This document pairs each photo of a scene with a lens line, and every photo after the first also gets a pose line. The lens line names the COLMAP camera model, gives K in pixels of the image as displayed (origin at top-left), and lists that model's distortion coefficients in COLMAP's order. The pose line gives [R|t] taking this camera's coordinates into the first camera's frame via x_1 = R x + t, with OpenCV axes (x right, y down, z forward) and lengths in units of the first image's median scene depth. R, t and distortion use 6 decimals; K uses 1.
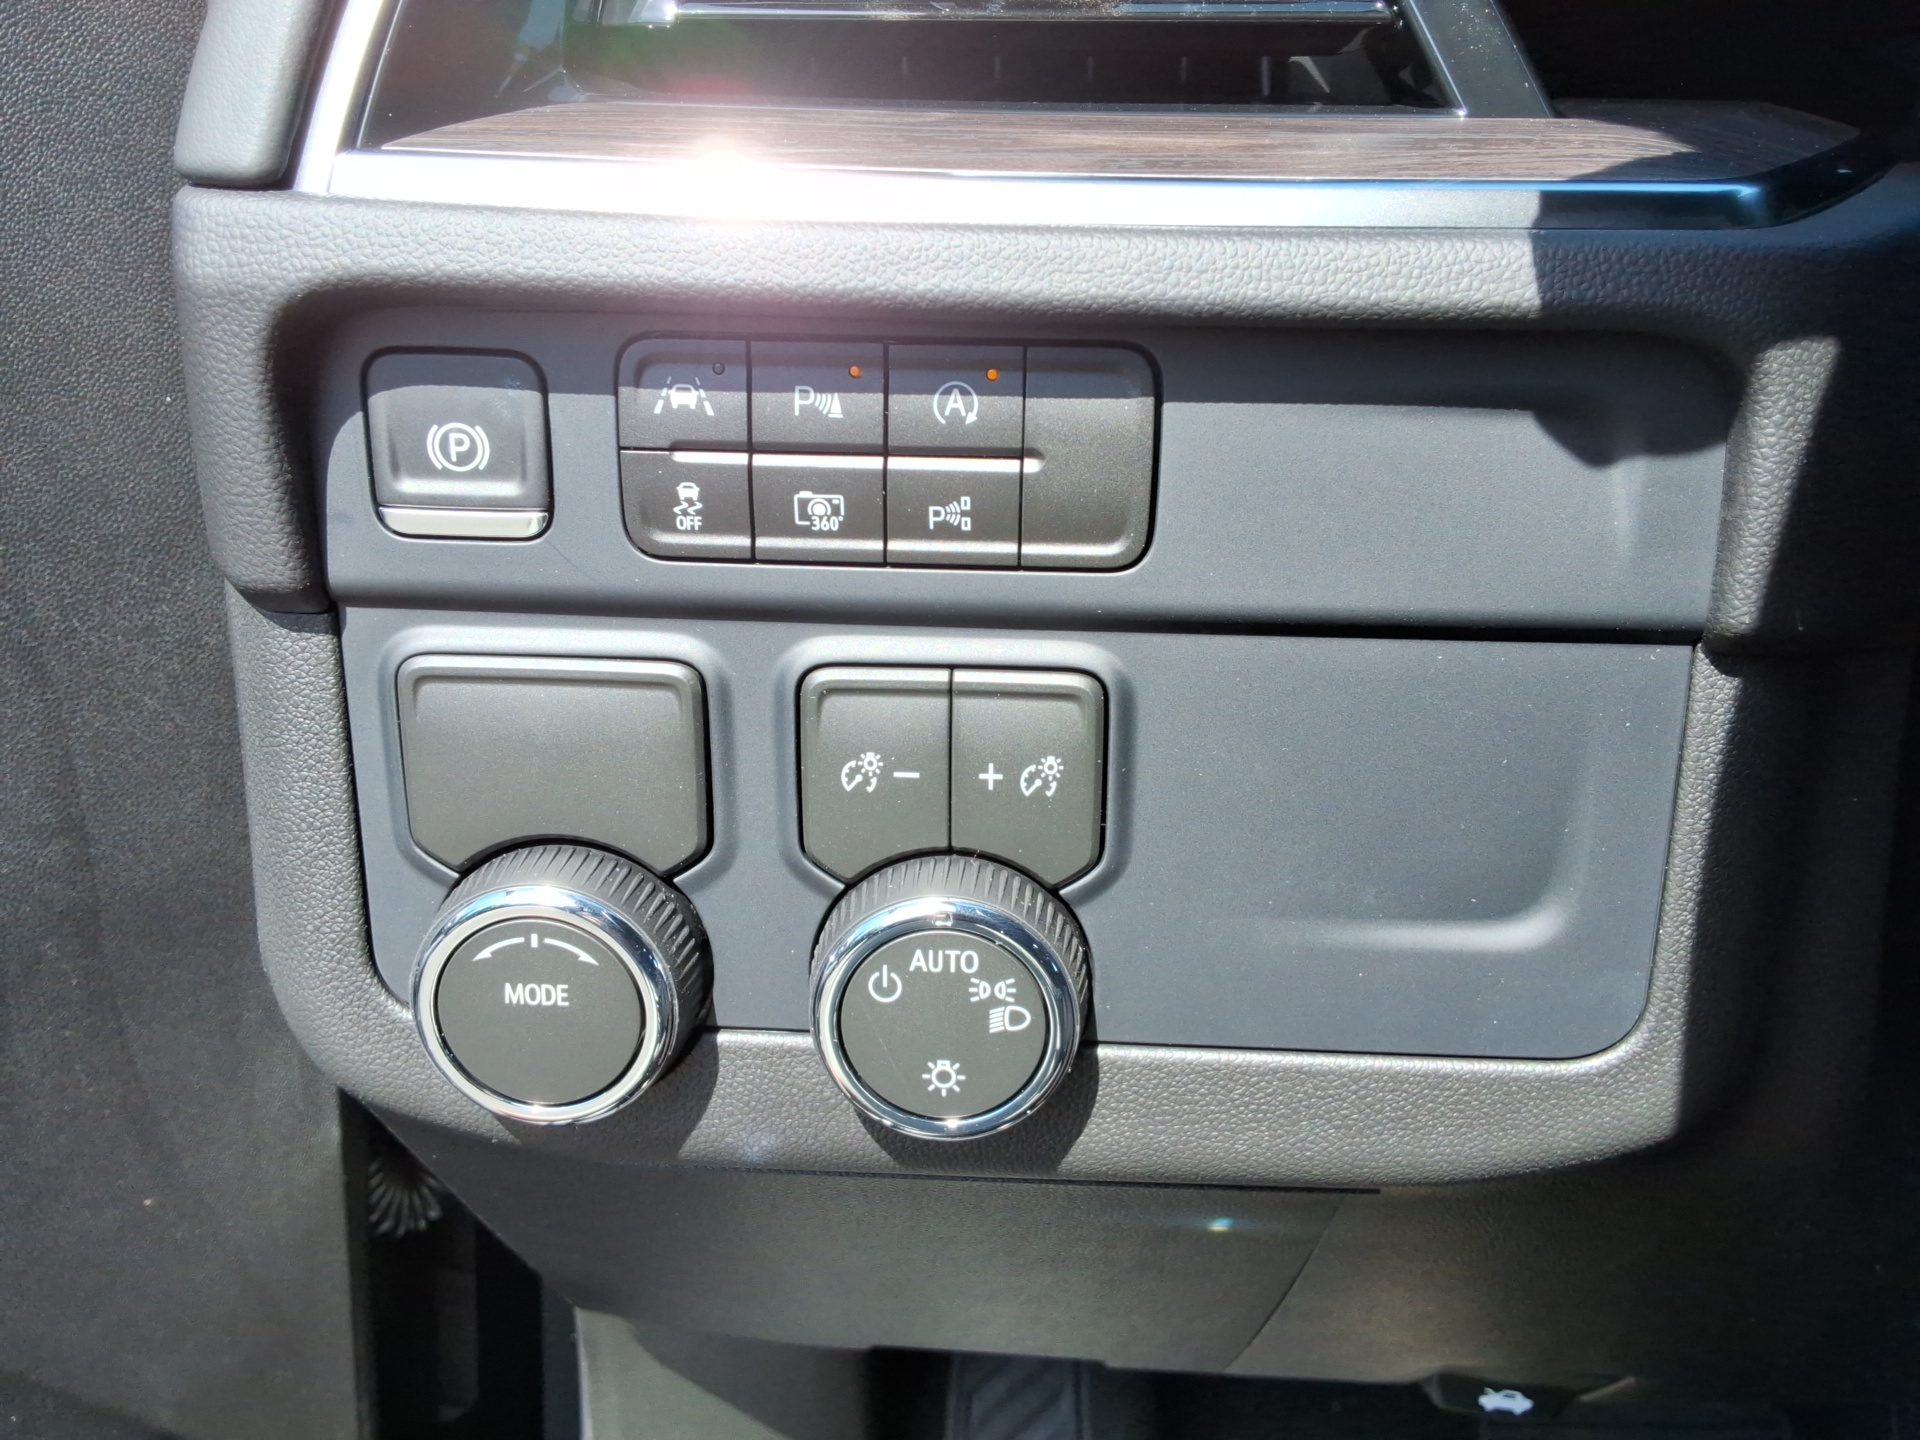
lens RADIAL K [[1563.5, 0, 975.7], [0, 1563.5, 715.1], [0, 0, 1]] dist [0.099980, -0.159668]
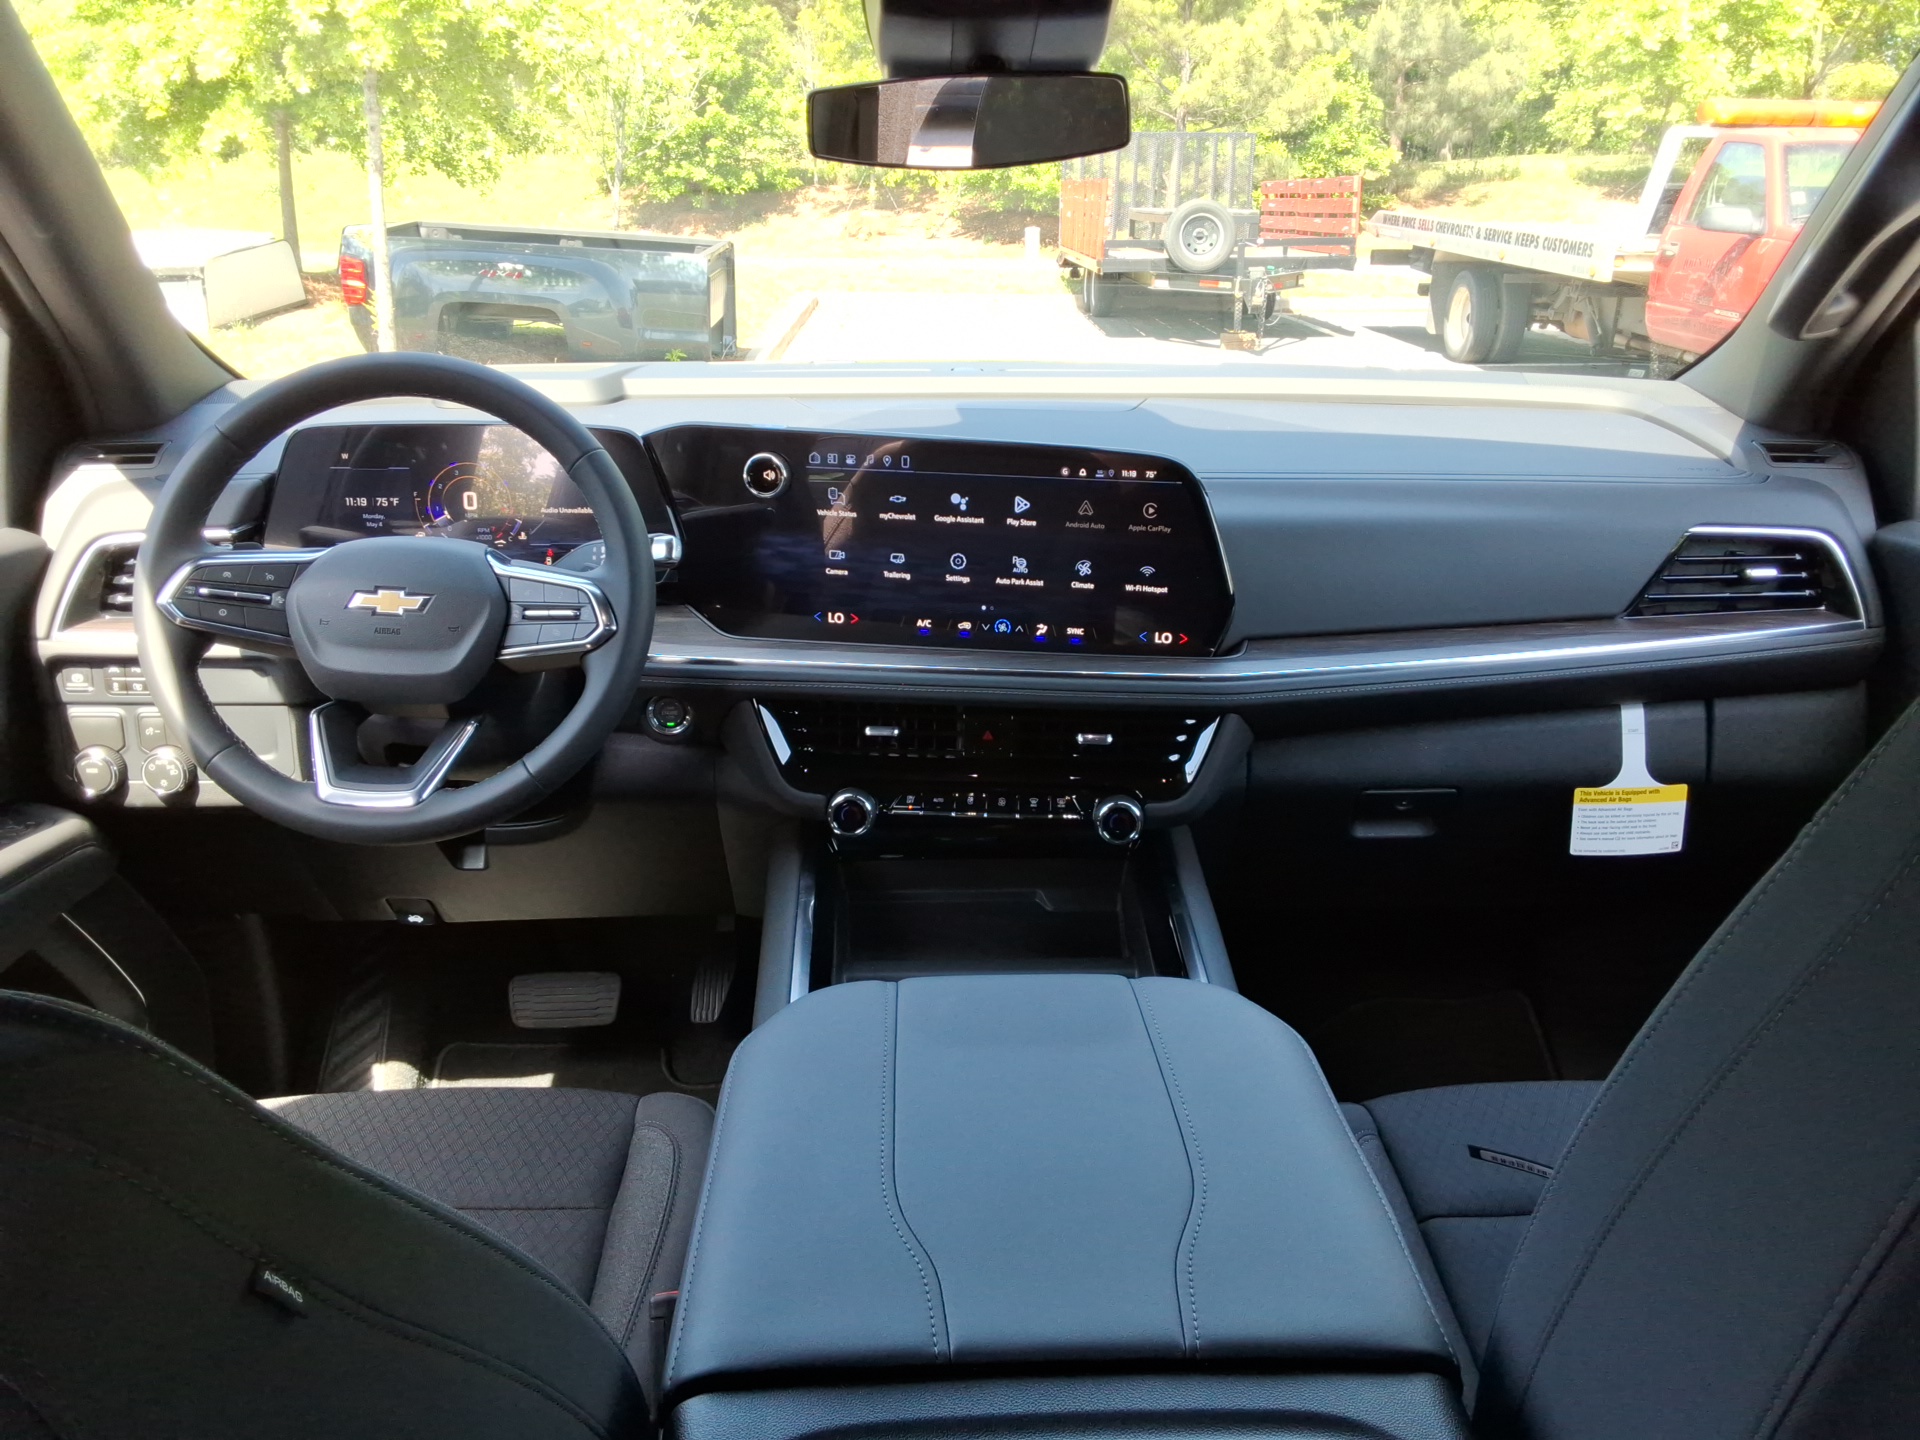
lens RADIAL K [[1530.1, 0, 976.7], [0, 1530.1, 719.3], [0, 0, 1]] dist [0.106388, -0.159833]
pose [[0.997382, -0.026807, 0.067162, 2.630353], [0.030490, 0.998053, -0.054419, 0.405767], [-0.065572, 0.056325, 0.996257, -5.014945]]
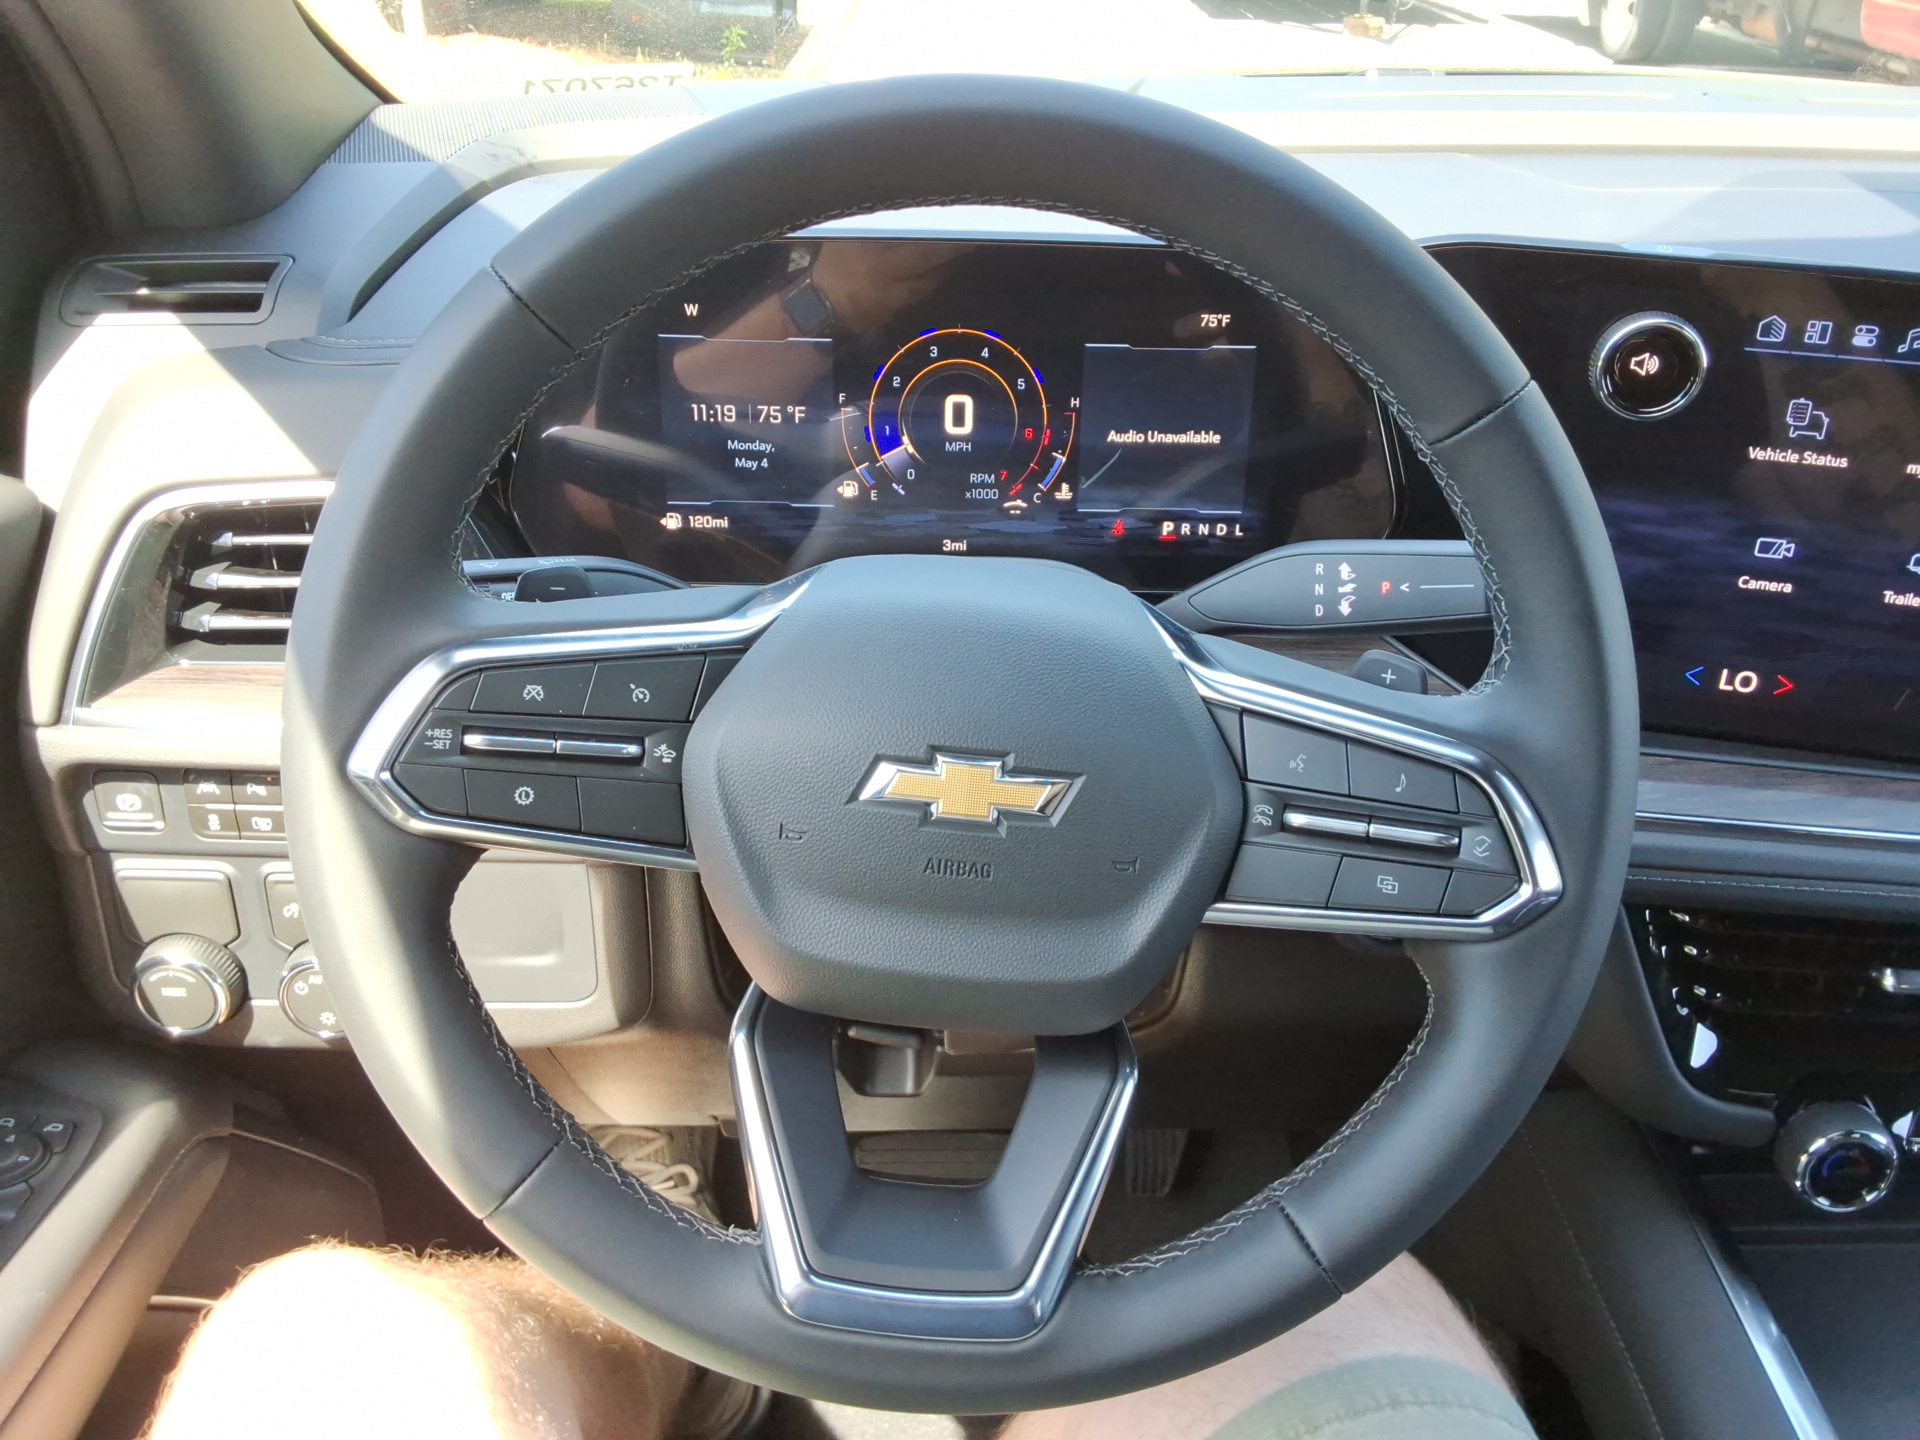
lens RADIAL K [[1563.5, 0, 975.7], [0, 1563.5, 715.1], [0, 0, 1]] dist [0.099980, -0.159668]
pose [[0.998397, -0.013065, 0.055073, 0.974337], [0.006463, 0.992945, 0.118399, -0.623698], [-0.056231, -0.117853, 0.991438, -1.768324]]
